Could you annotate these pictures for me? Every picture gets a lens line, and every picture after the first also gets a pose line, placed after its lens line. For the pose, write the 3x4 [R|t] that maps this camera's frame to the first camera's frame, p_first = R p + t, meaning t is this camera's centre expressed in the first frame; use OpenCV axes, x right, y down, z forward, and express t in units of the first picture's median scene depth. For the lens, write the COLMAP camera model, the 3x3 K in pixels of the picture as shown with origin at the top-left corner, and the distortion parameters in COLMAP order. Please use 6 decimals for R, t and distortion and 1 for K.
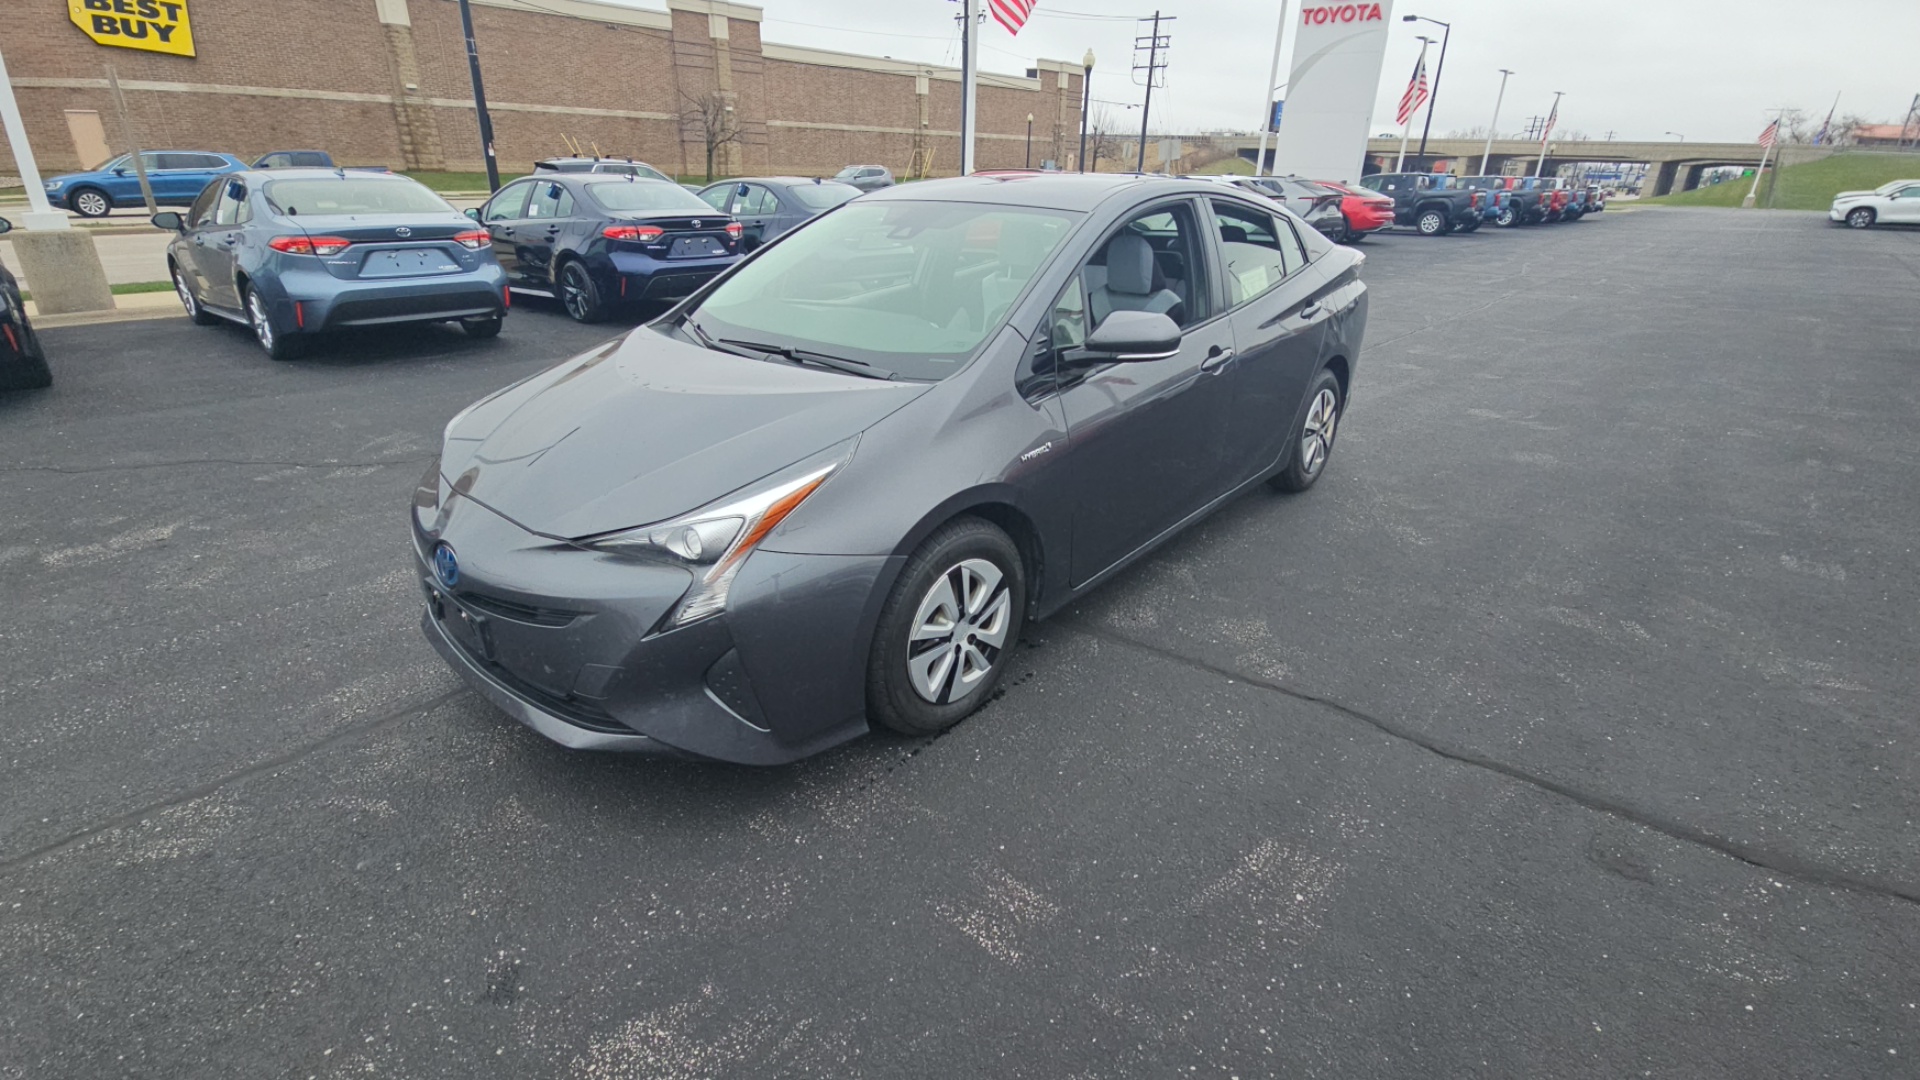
lens RADIAL K [[857.2, 0, 975.3], [0, 857.2, 538.3], [0, 0, 1]] dist [0.011578, -0.008352]
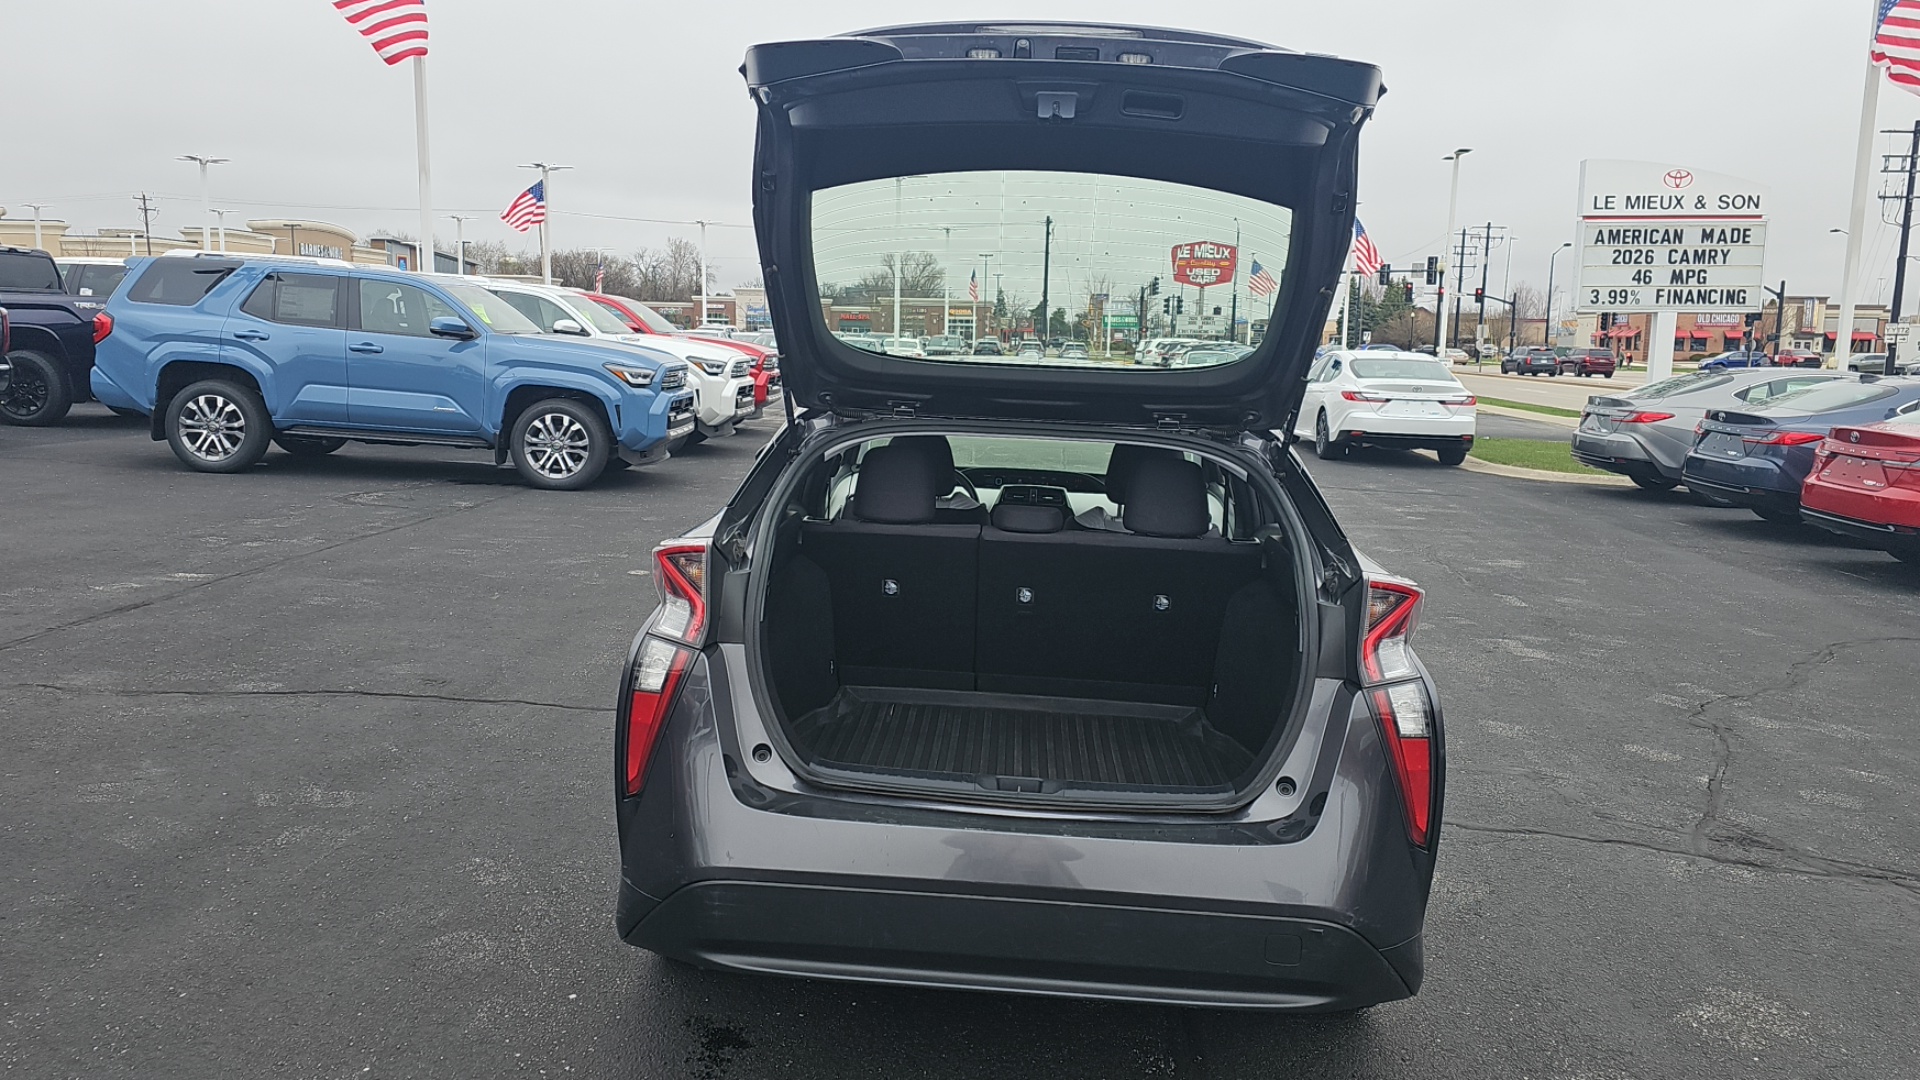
lens RADIAL K [[1378.2, 0, 950.2], [0, 1378.2, 546.5], [0, 0, 1]] dist [0.072317, -0.062892]
pose [[-0.797988, 0.046849, -0.600849, 0.096813], [-0.281473, 0.852588, 0.440302, -0.085959], [0.532905, 0.520479, -0.667169, 0.200672]]
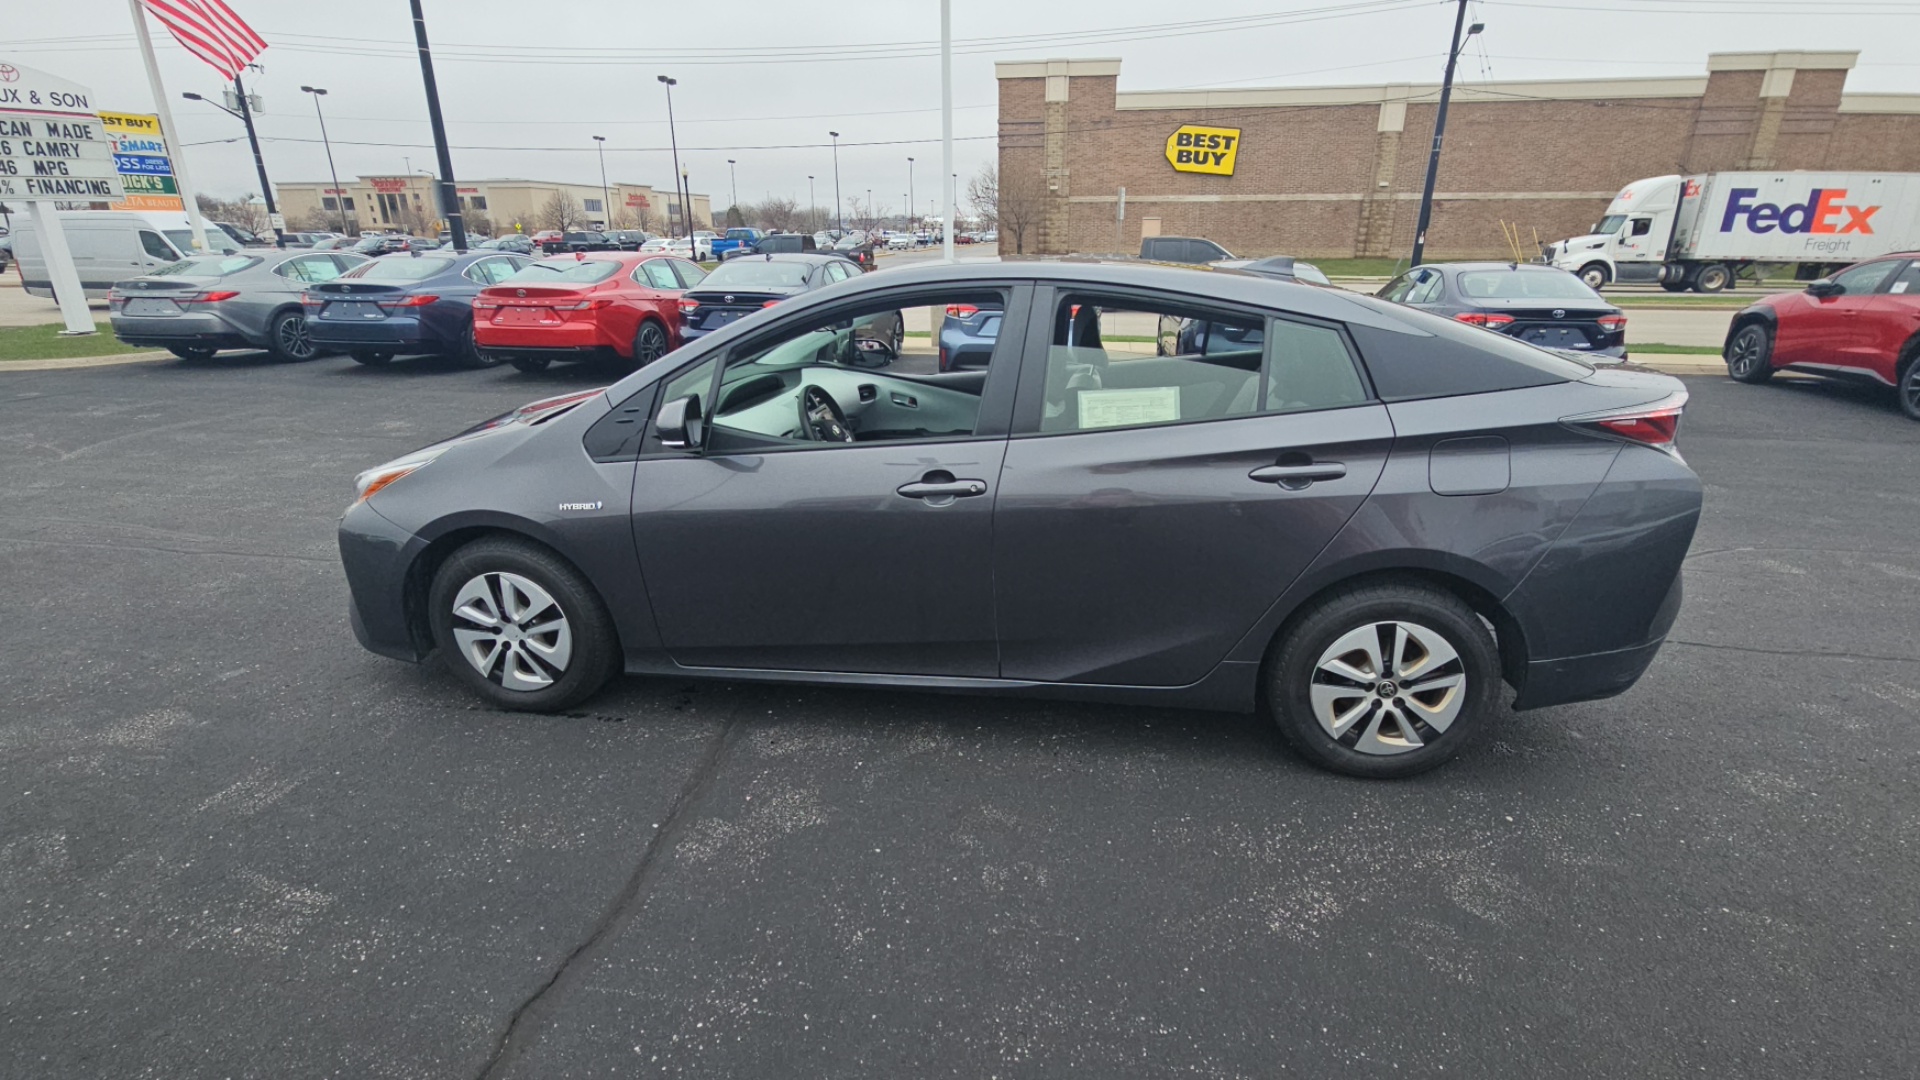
lens RADIAL K [[857.2, 0, 980.3], [0, 857.2, 536.3], [0, 0, 1]] dist [0.011578, -0.008352]
pose [[0.536342, 0.254401, -0.804747, 0.089609], [-0.325925, 0.941957, 0.080556, -0.023109], [0.778531, 0.219082, 0.588127, 0.056050]]
